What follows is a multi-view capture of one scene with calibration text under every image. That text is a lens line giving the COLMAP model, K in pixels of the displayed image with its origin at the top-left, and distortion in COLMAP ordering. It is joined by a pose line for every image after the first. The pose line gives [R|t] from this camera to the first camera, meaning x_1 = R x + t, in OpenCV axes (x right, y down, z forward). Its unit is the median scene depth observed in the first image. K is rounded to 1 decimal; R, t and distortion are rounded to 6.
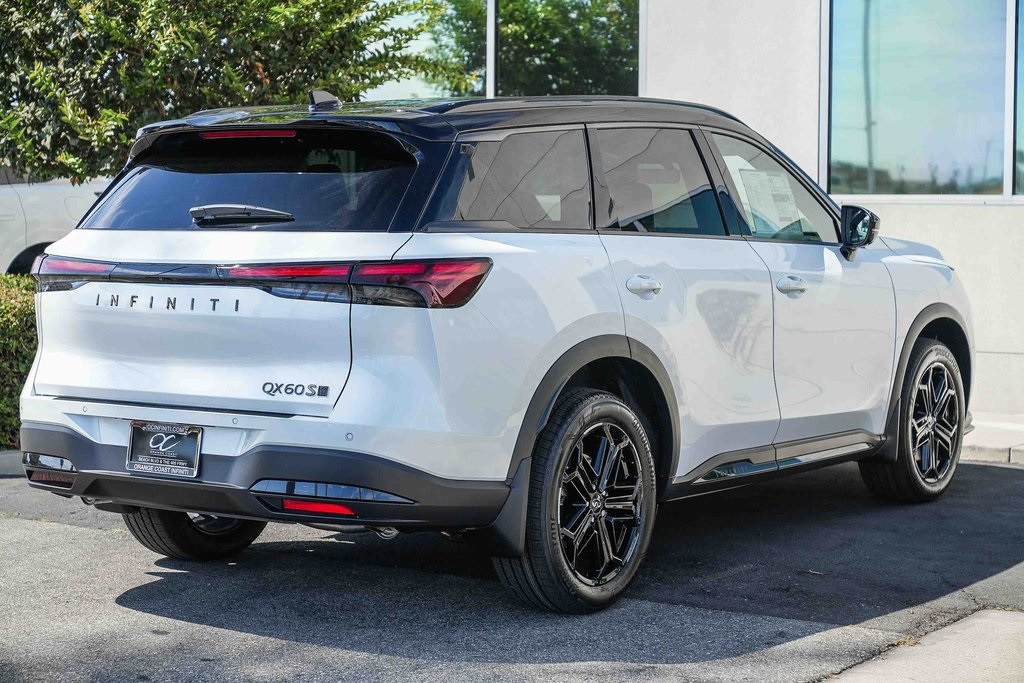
lens RADIAL K [[2008.5, 0, 513.9], [0, 2008.5, 339.9], [0, 0, 1]] dist [-0.021202, 0.000000]
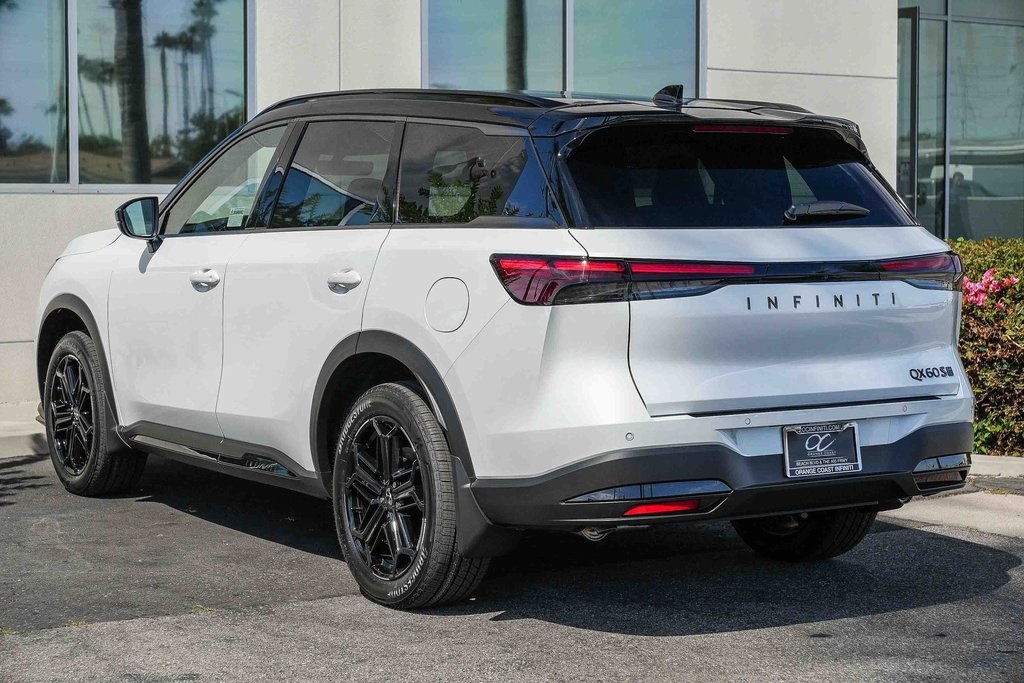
lens RADIAL K [[2008.5, 0, 514.8], [0, 2008.5, 341.6], [0, 0, 1]] dist [-0.021202, 0.000000]
pose [[0.387780, -0.068447, 0.919207, -0.100088], [0.058457, 0.997058, 0.049583, -0.004953], [-0.919896, 0.034507, 0.390640, 0.066046]]
